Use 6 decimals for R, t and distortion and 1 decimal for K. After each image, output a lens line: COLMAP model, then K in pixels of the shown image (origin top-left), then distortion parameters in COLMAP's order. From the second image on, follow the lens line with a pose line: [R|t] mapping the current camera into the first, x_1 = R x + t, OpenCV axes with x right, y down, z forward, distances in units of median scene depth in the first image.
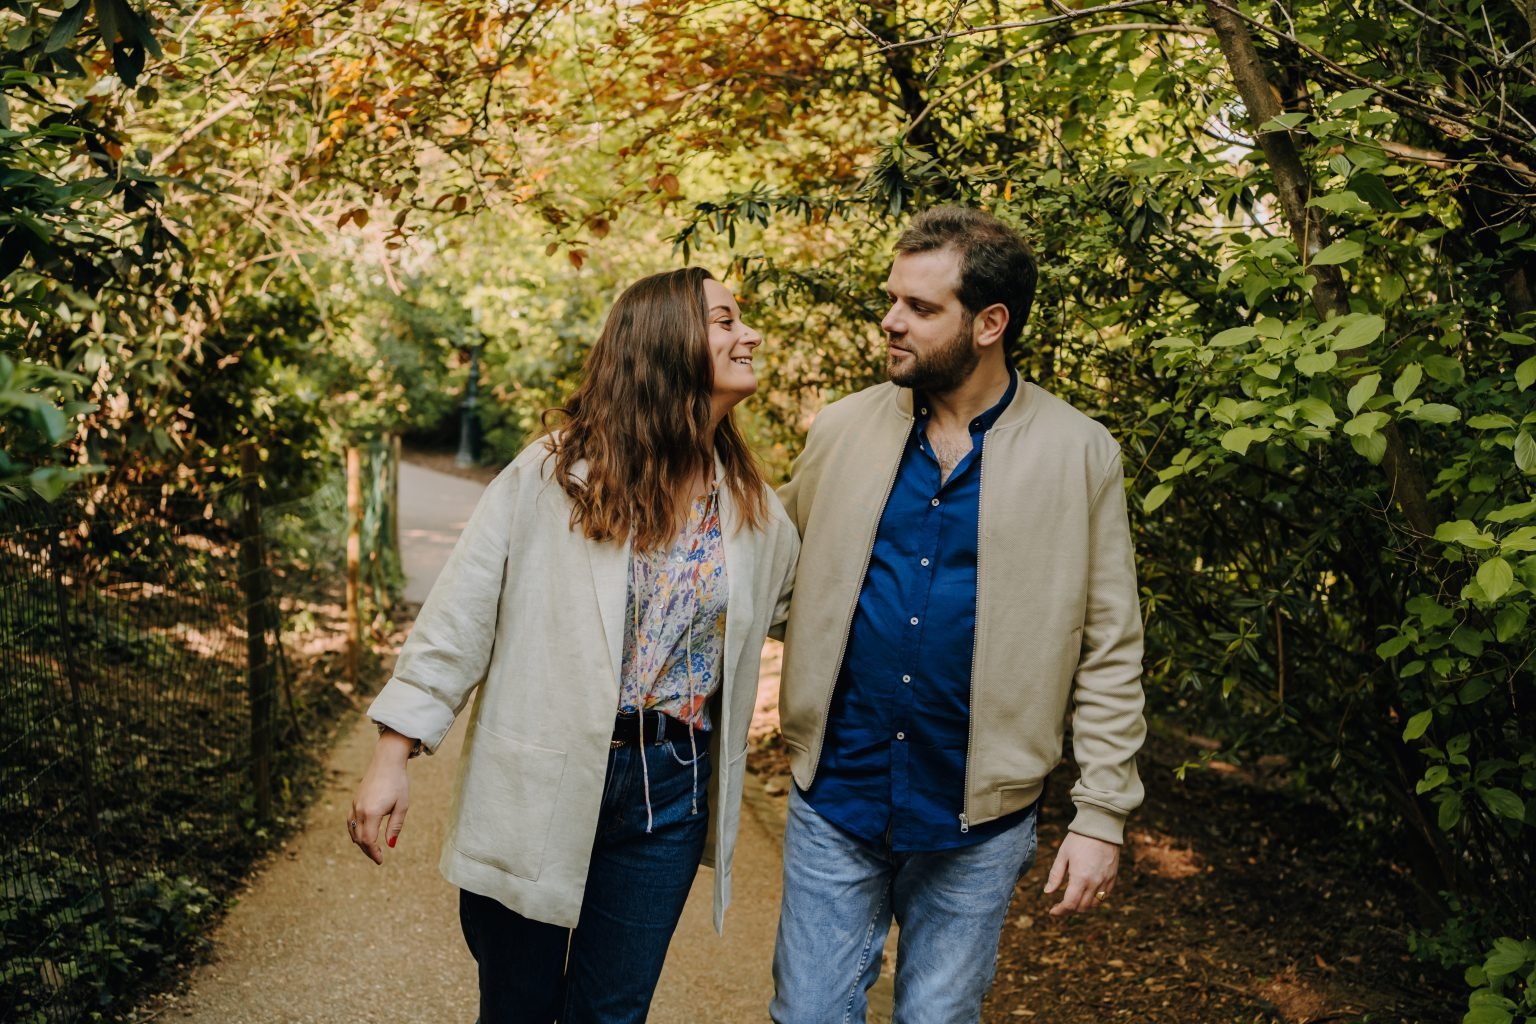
lens RADIAL K [[1239.4, 0, 768.0], [0, 1239.4, 512.0], [0, 0, 1]] dist [-0.004919, 0.002088]
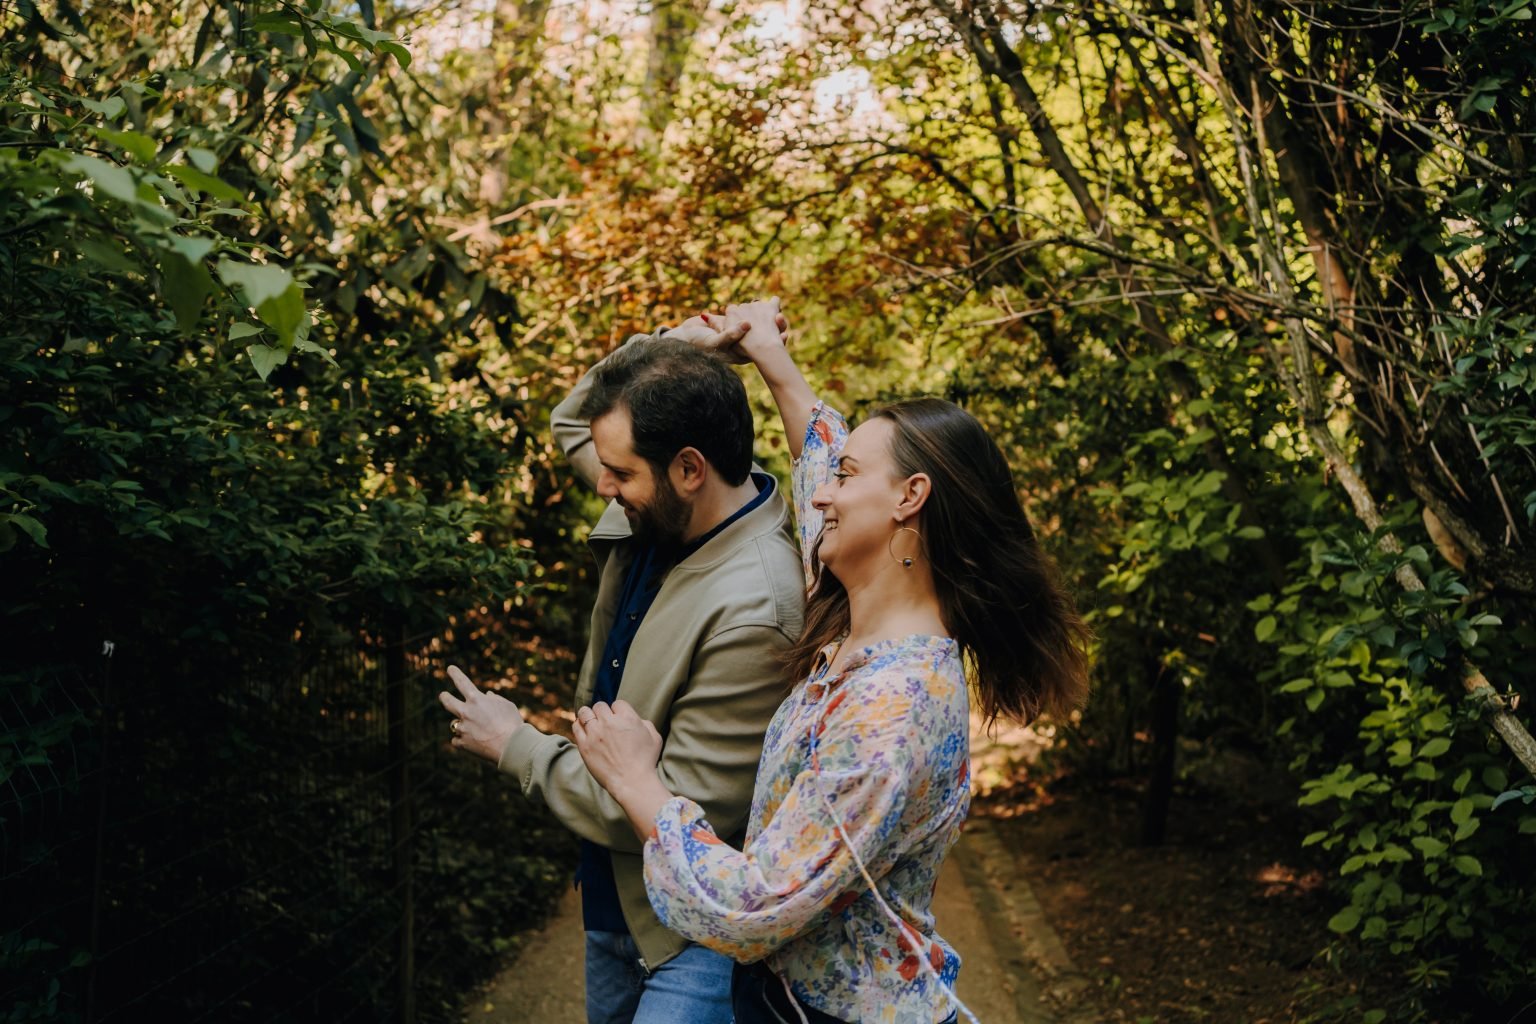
lens RADIAL K [[1239.4, 0, 768.0], [0, 1239.4, 512.0], [0, 0, 1]] dist [-0.004919, 0.002088]
pose [[0.972656, -0.044581, -0.227931, 0.165900], [0.025593, 0.996001, -0.085595, 0.011677], [0.230835, 0.077421, 0.969908, -0.447105]]
